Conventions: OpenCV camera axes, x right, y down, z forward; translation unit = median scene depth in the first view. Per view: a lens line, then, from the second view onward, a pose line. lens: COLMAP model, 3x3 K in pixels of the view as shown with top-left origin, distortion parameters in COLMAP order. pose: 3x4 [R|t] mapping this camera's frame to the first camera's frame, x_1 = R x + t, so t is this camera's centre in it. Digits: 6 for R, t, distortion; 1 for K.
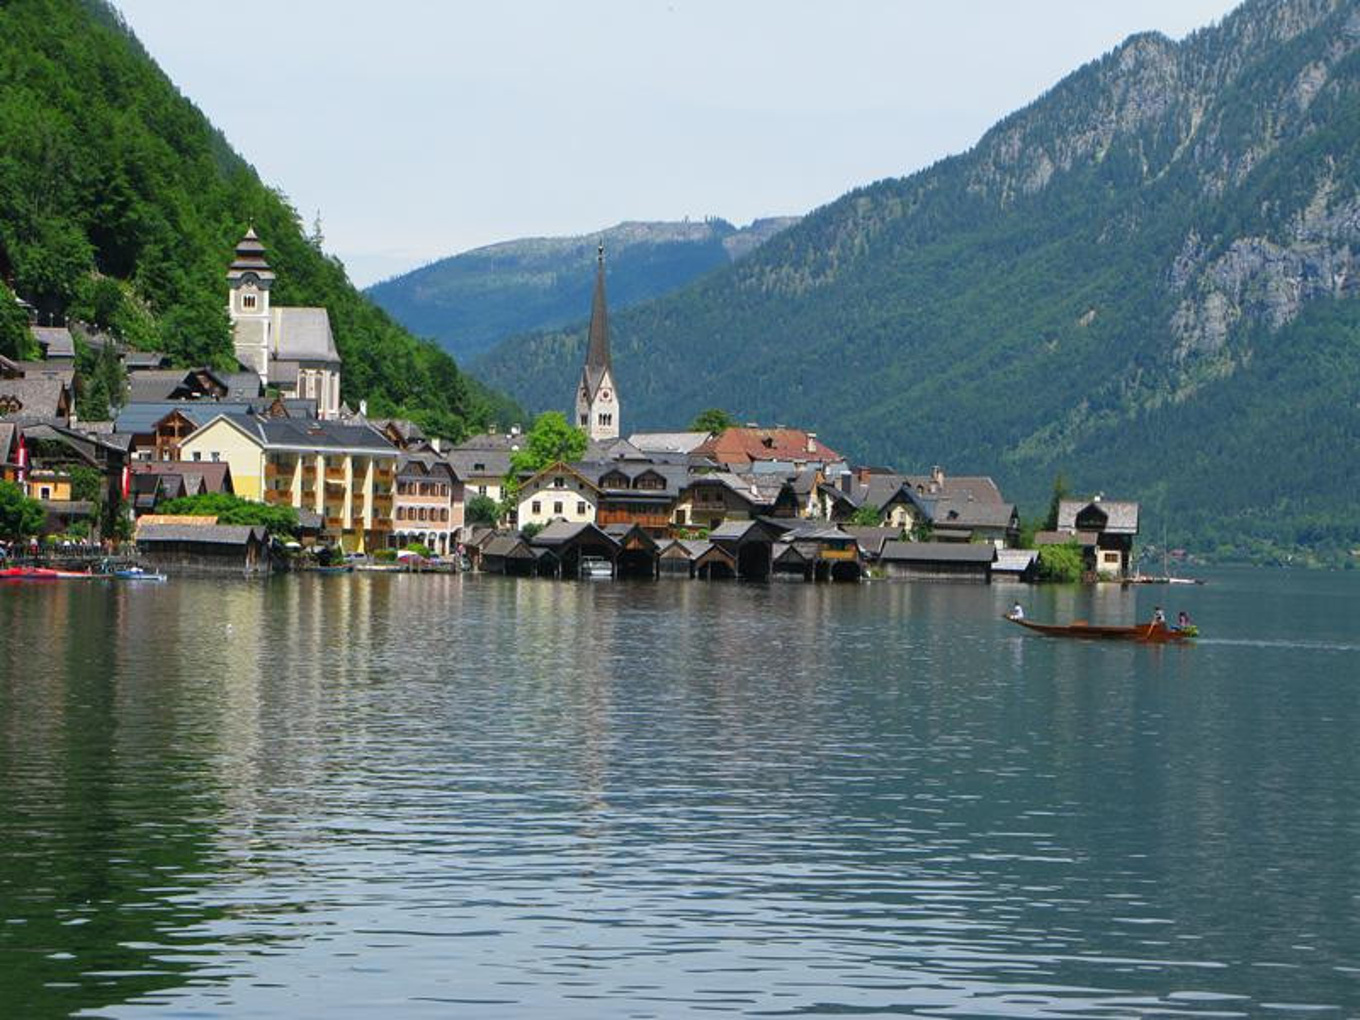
lens RADIAL K [[3786.6, 0, 680.0], [0, 3786.6, 510.0], [0, 0, 1]] dist [0.003480, 0.728043]
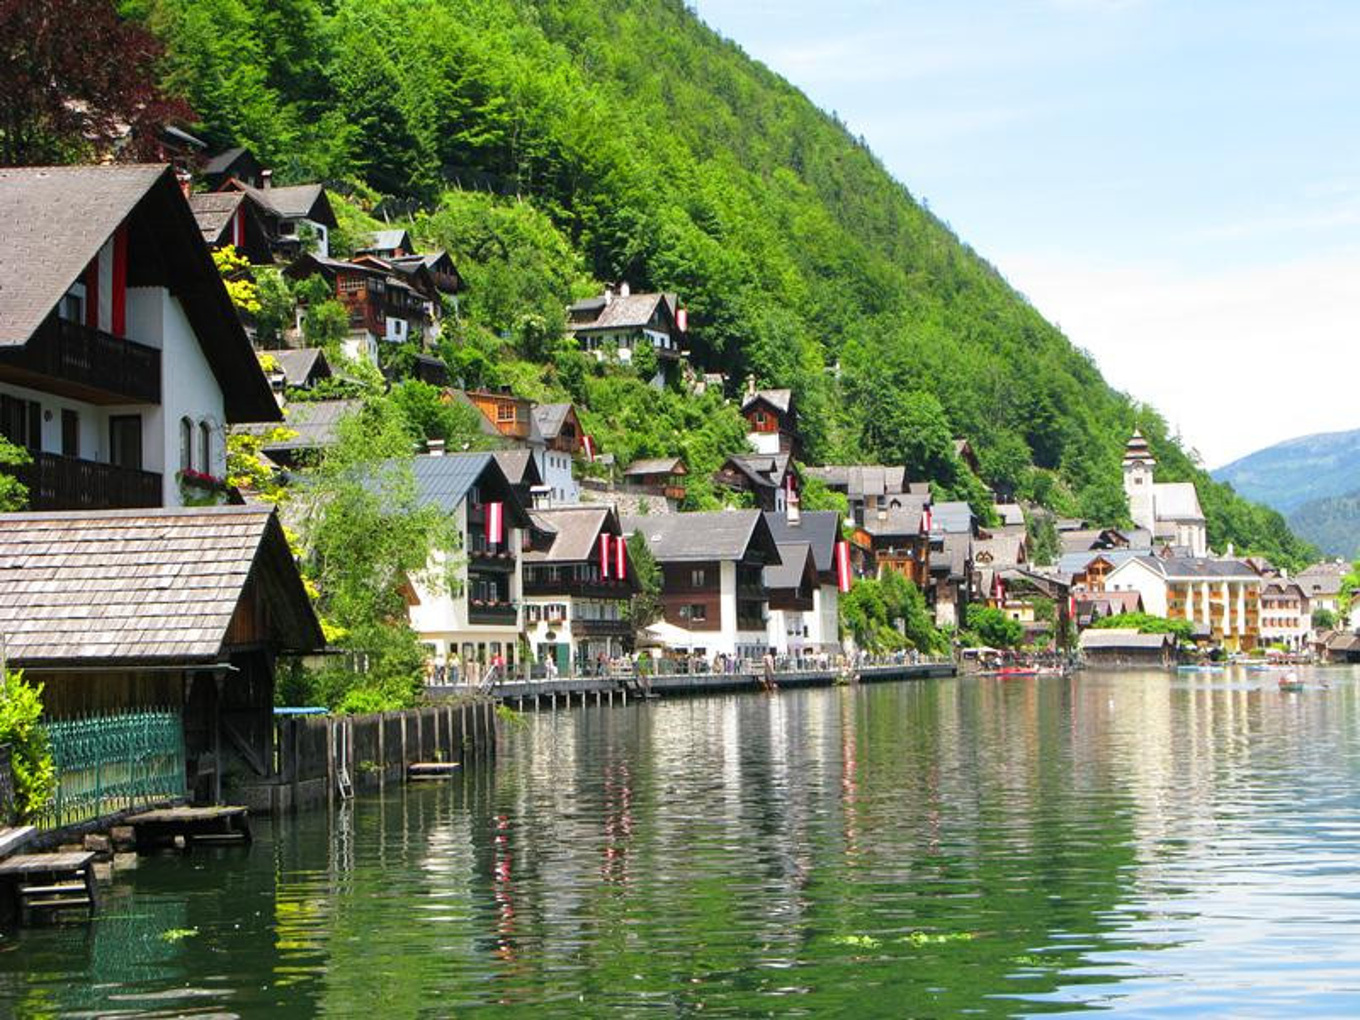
lens RADIAL K [[3786.6, 0, 680.0], [0, 3786.6, 510.0], [0, 0, 1]] dist [0.003480, 0.728043]
pose [[0.948558, -0.045975, -0.313248, 0.160700], [0.042081, 0.998930, -0.019183, -0.022707], [0.313794, 0.005015, 0.949478, -0.390552]]
